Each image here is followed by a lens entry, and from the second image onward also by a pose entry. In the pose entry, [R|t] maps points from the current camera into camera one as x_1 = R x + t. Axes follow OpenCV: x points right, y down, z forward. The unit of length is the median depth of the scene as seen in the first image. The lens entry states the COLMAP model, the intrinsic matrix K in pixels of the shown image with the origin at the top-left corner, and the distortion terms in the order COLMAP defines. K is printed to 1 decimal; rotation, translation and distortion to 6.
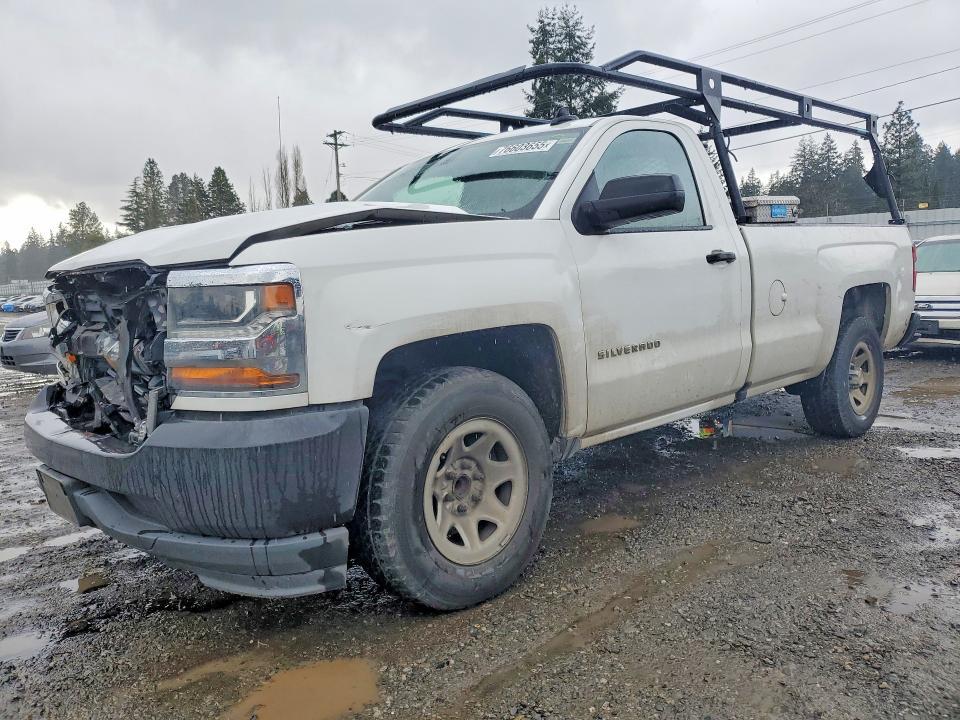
lens RADIAL K [[744.5, 0, 476.3], [0, 744.5, 359.5], [0, 0, 1]] dist [0.014493, 0.001708]
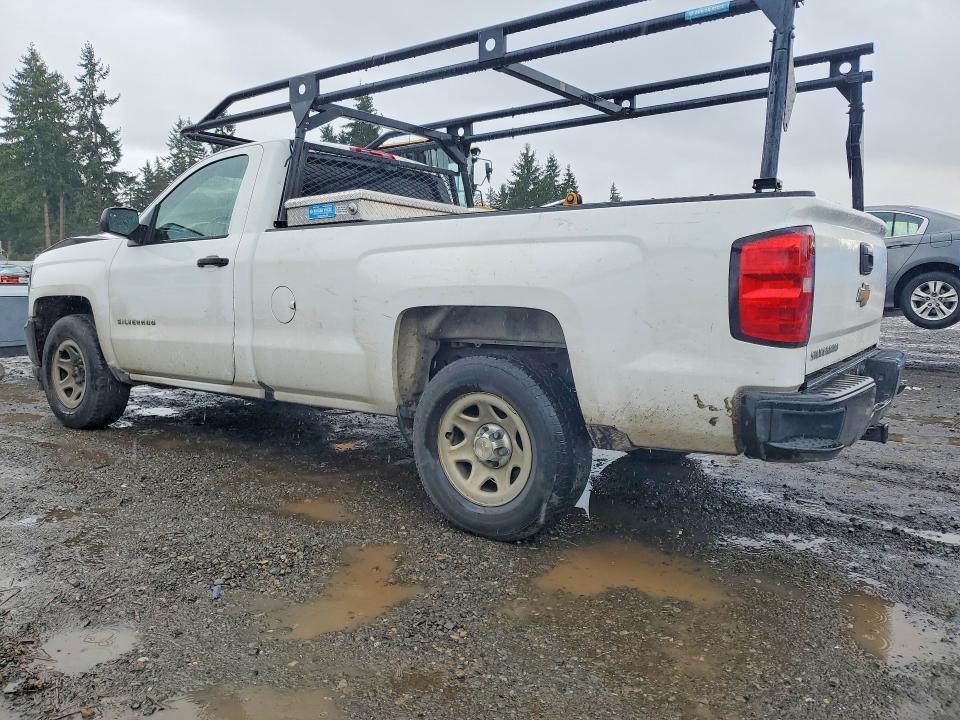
lens RADIAL K [[744.5, 0, 469.6], [0, 744.5, 360.7], [0, 0, 1]] dist [0.014493, 0.001708]
pose [[0.208322, 0.176878, -0.961934, 1.751156], [-0.098194, 0.982325, 0.159362, -0.235860], [0.973119, 0.061258, 0.222009, 1.278398]]
